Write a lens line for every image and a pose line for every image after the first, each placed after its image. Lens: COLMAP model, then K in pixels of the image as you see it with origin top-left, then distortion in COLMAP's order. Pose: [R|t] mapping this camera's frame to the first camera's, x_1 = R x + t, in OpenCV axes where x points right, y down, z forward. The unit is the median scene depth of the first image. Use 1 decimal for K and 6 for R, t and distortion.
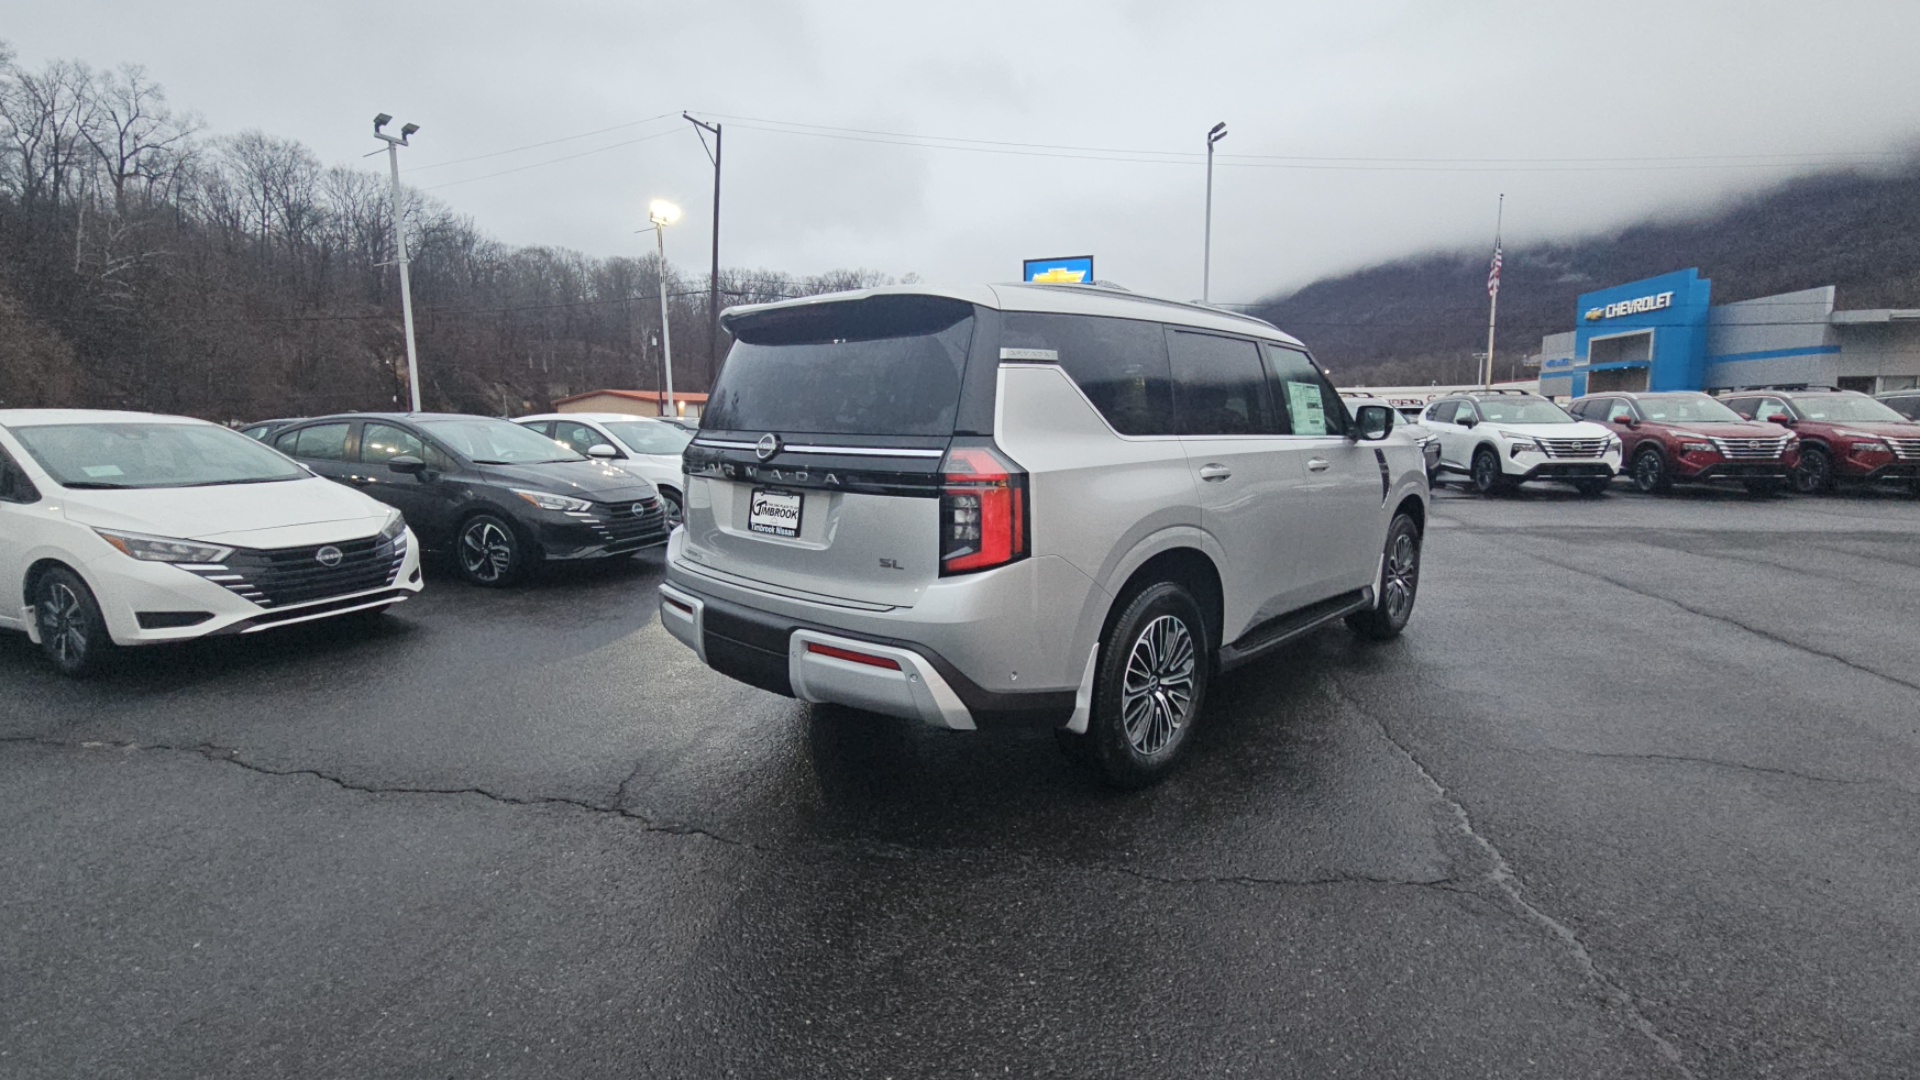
lens RADIAL K [[855.7, 0, 955.0], [0, 855.7, 537.5], [0, 0, 1]] dist [0.015647, -0.010114]
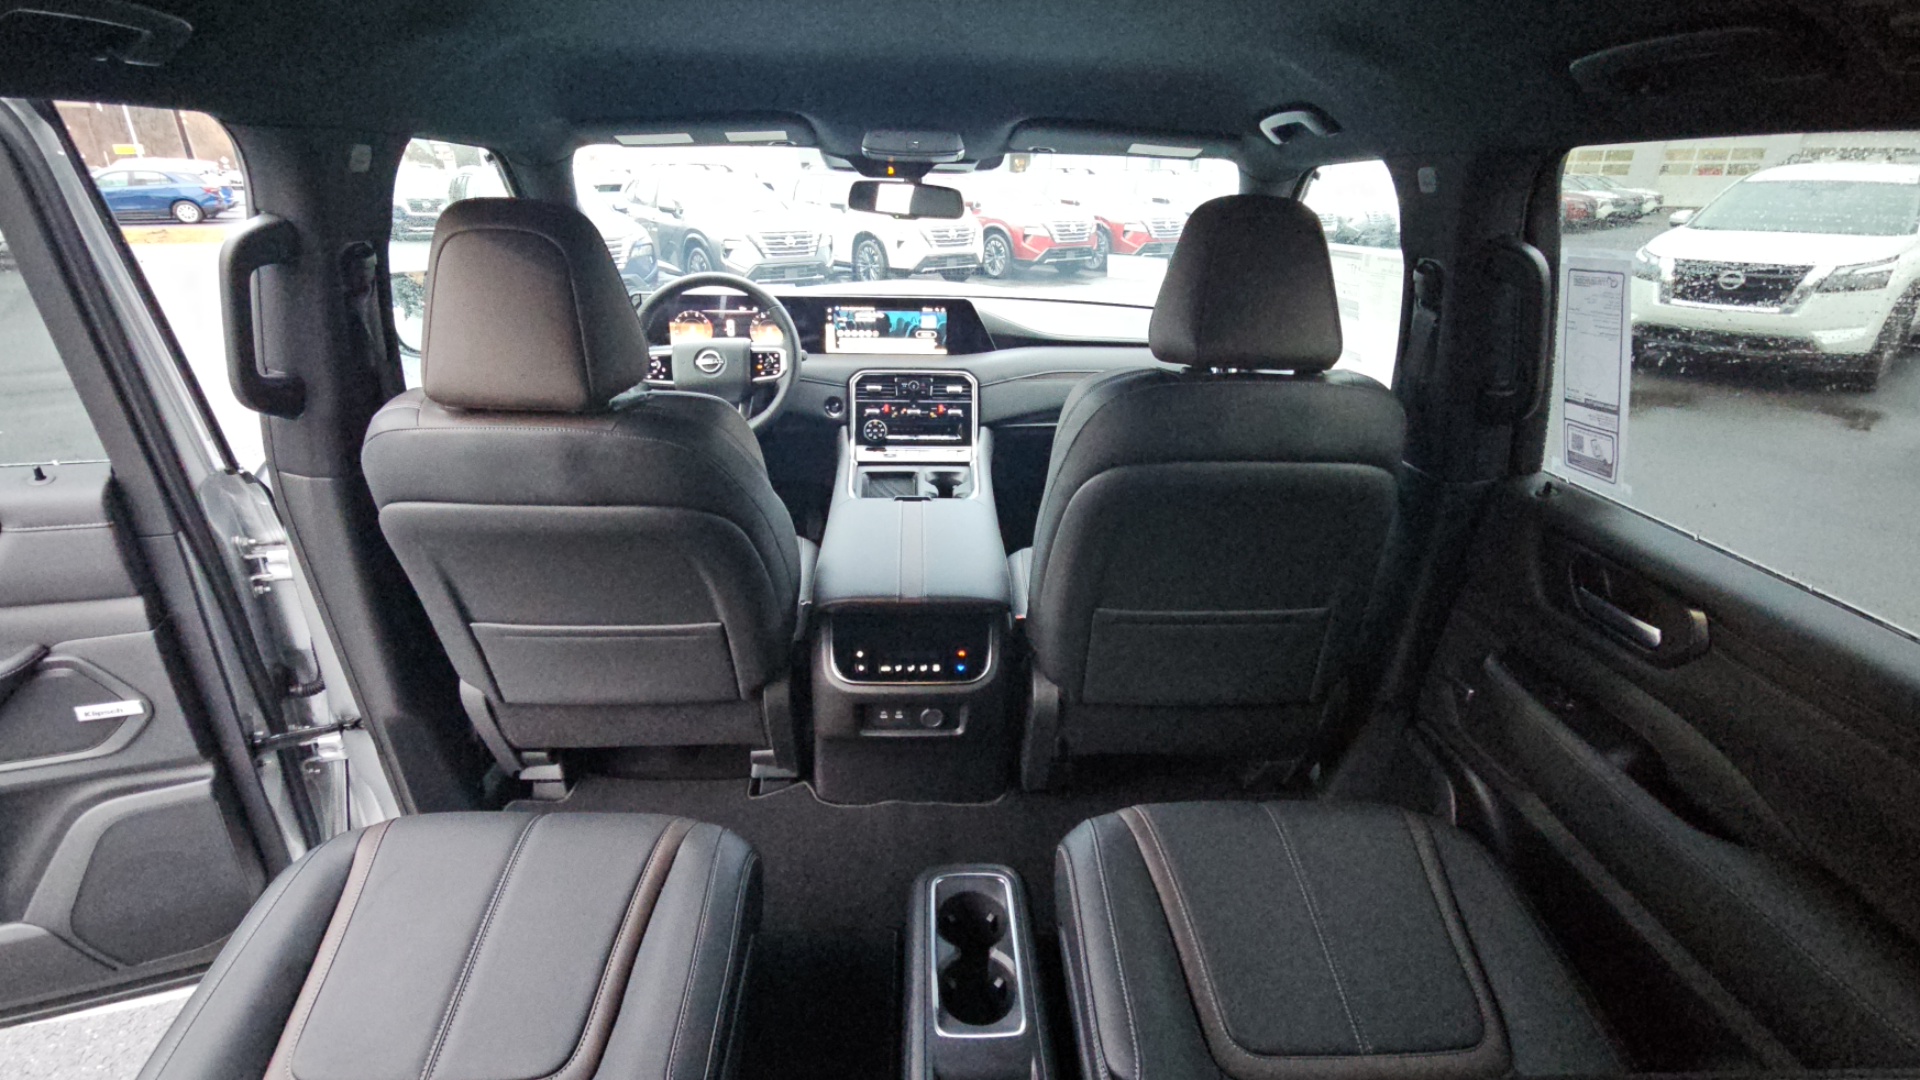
lens RADIAL K [[855.7, 0, 955.8], [0, 855.7, 535.8], [0, 0, 1]] dist [0.015647, -0.010114]
pose [[0.704240, -0.264319, 0.658925, 0.014102], [0.087089, 0.953265, 0.289312, -0.055487], [-0.704601, -0.146360, 0.694346, 0.261165]]
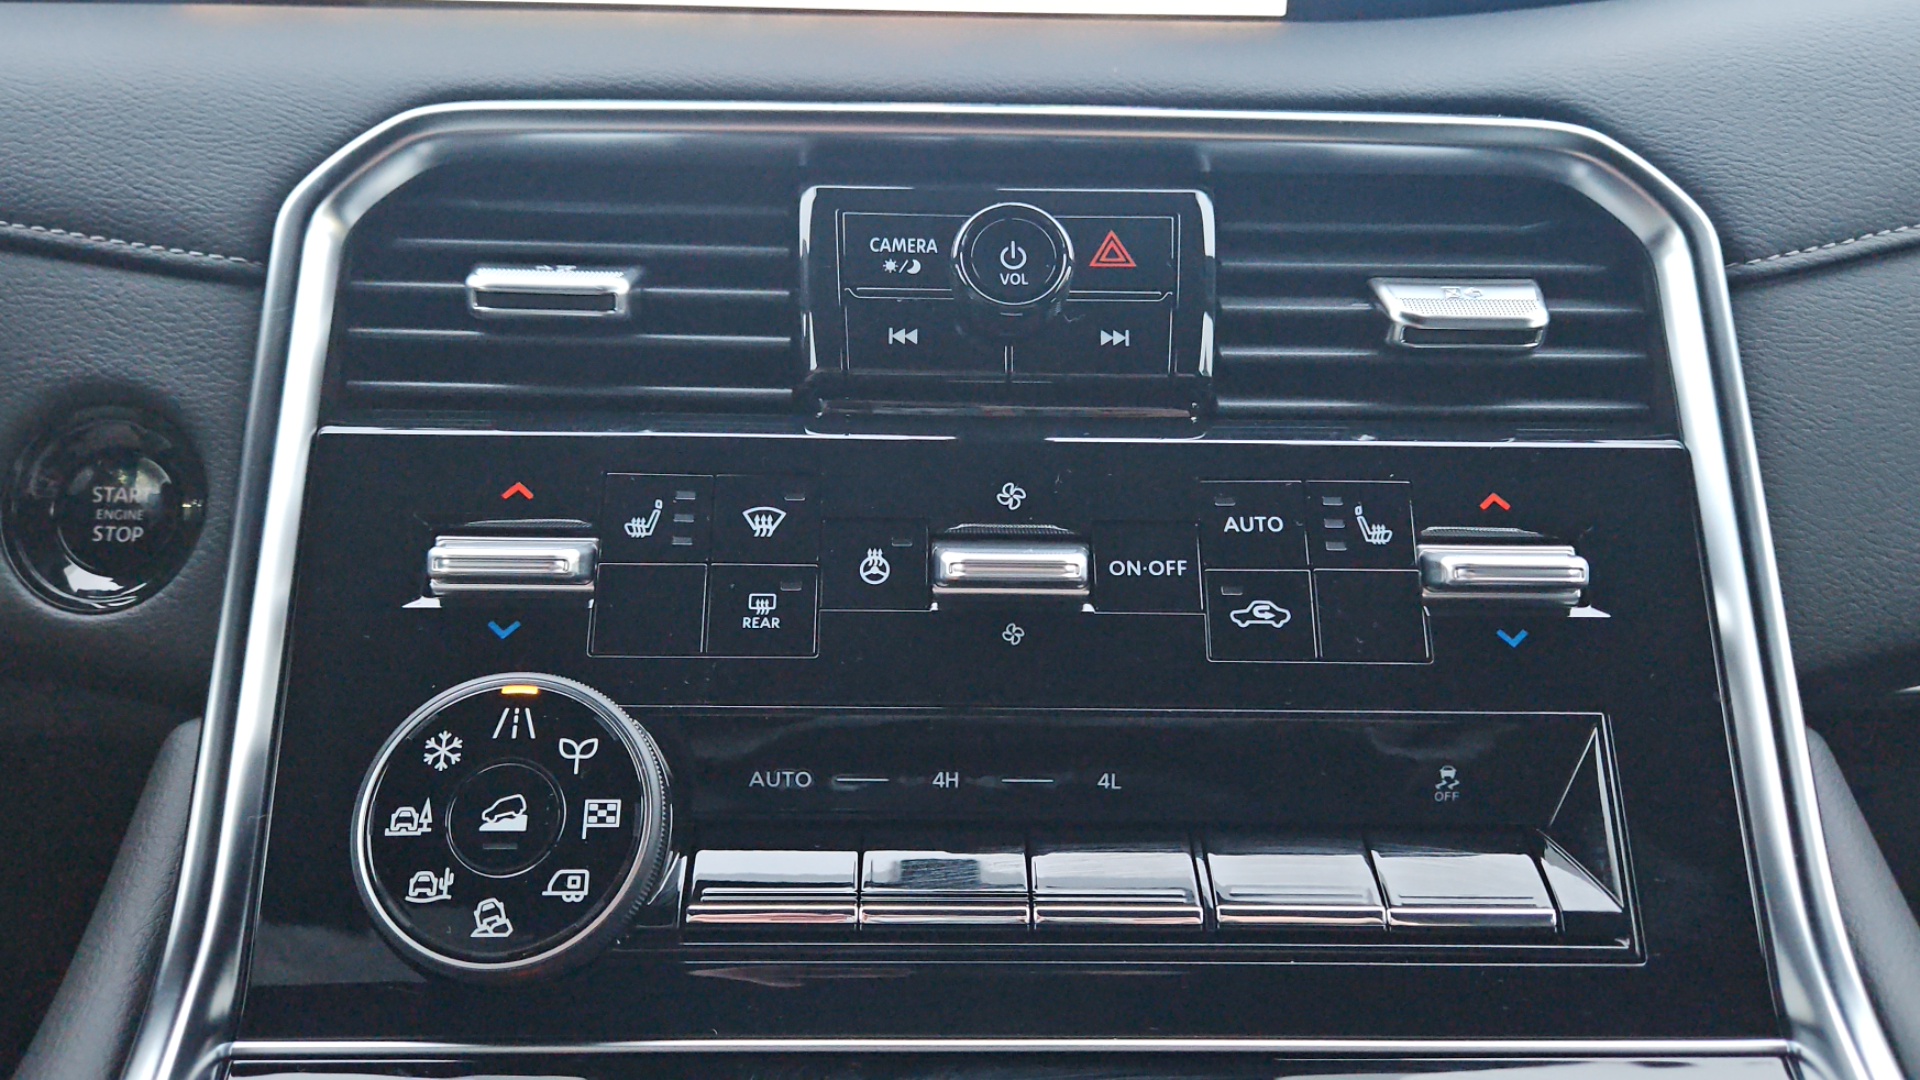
lens RADIAL K [[1455.1, 0, 964.6], [0, 1455.1, 523.8], [0, 0, 1]] dist [0.026553, -0.017804]
pose [[0.717415, -0.179068, 0.673239, 0.091543], [0.088458, 0.981993, 0.166928, -0.039165], [-0.691007, -0.060203, 0.720336, 0.350502]]
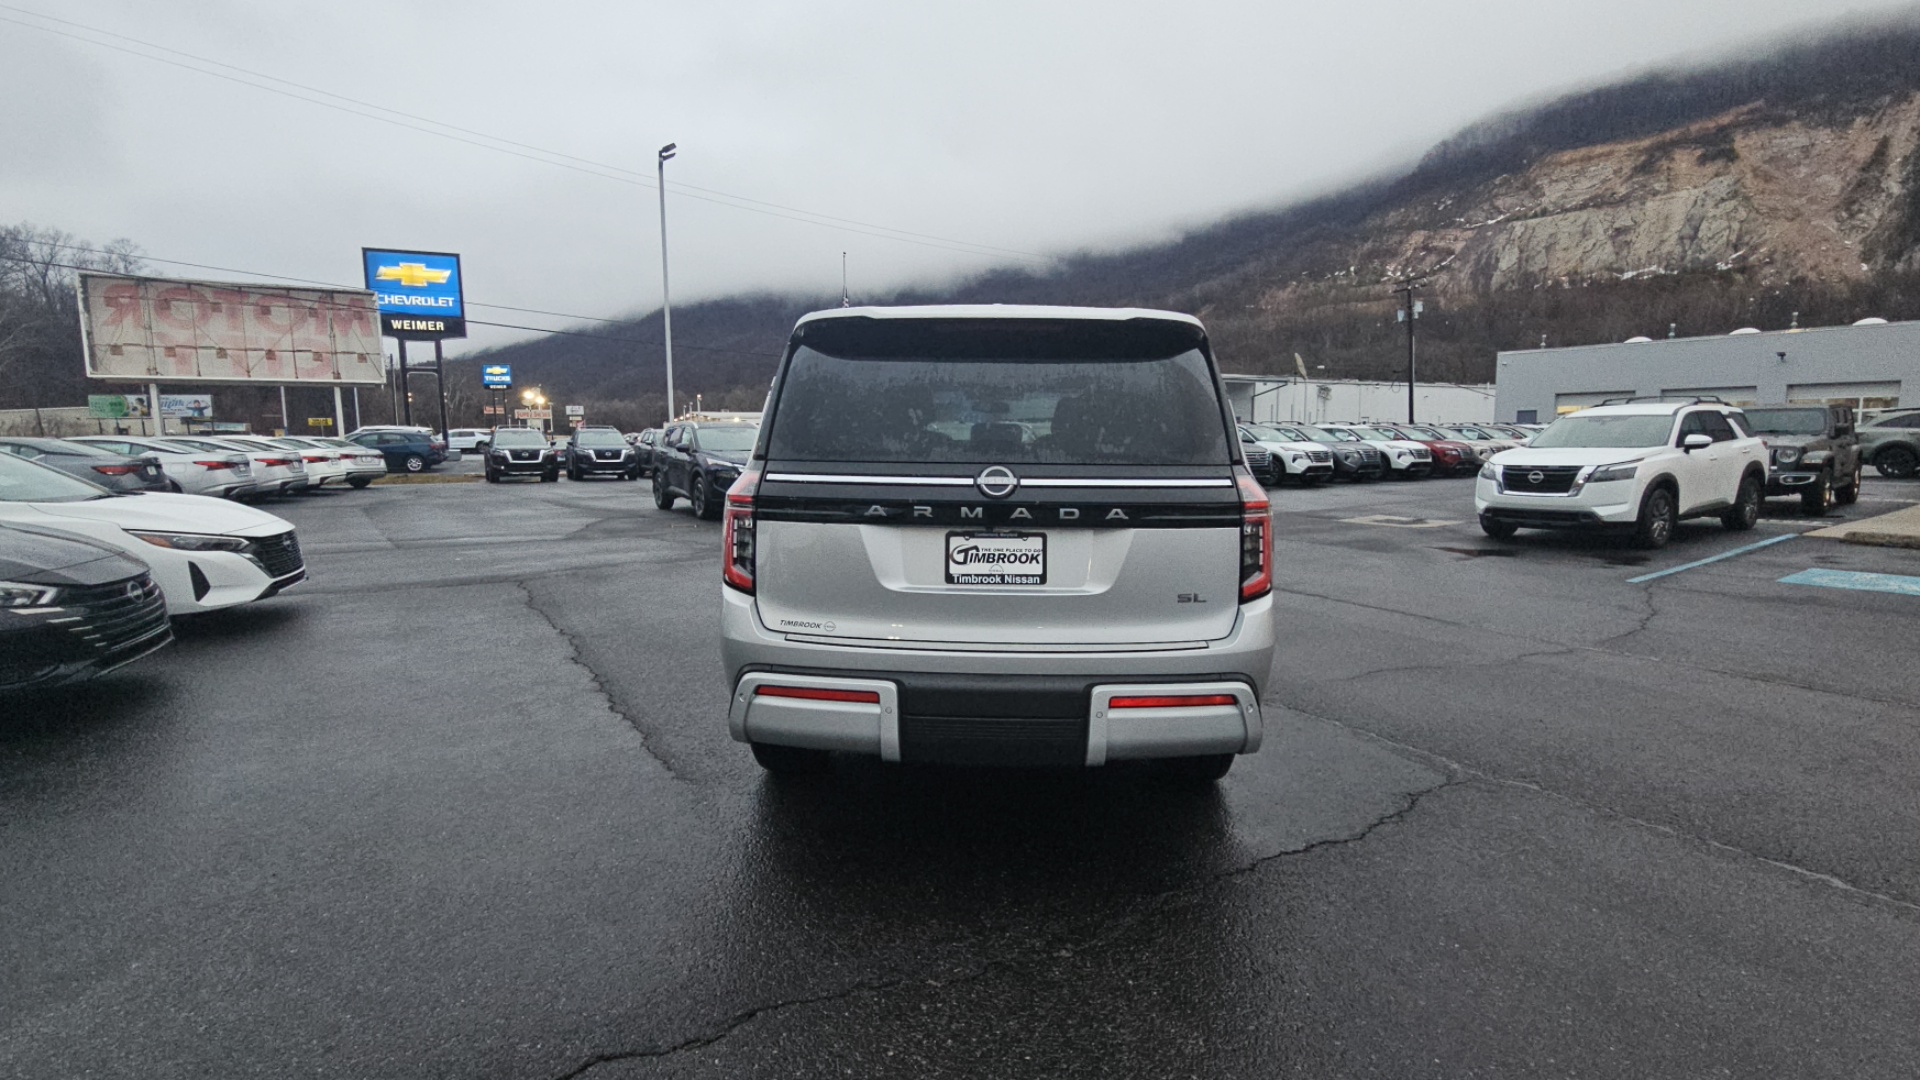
lens RADIAL K [[855.7, 0, 955.9], [0, 855.7, 538.6], [0, 0, 1]] dist [0.015647, -0.010114]
pose [[0.759313, -0.072780, 0.646643, -0.161991], [0.088058, 0.996077, 0.008707, -0.012333], [-0.644740, 0.050330, 0.762743, 0.078456]]
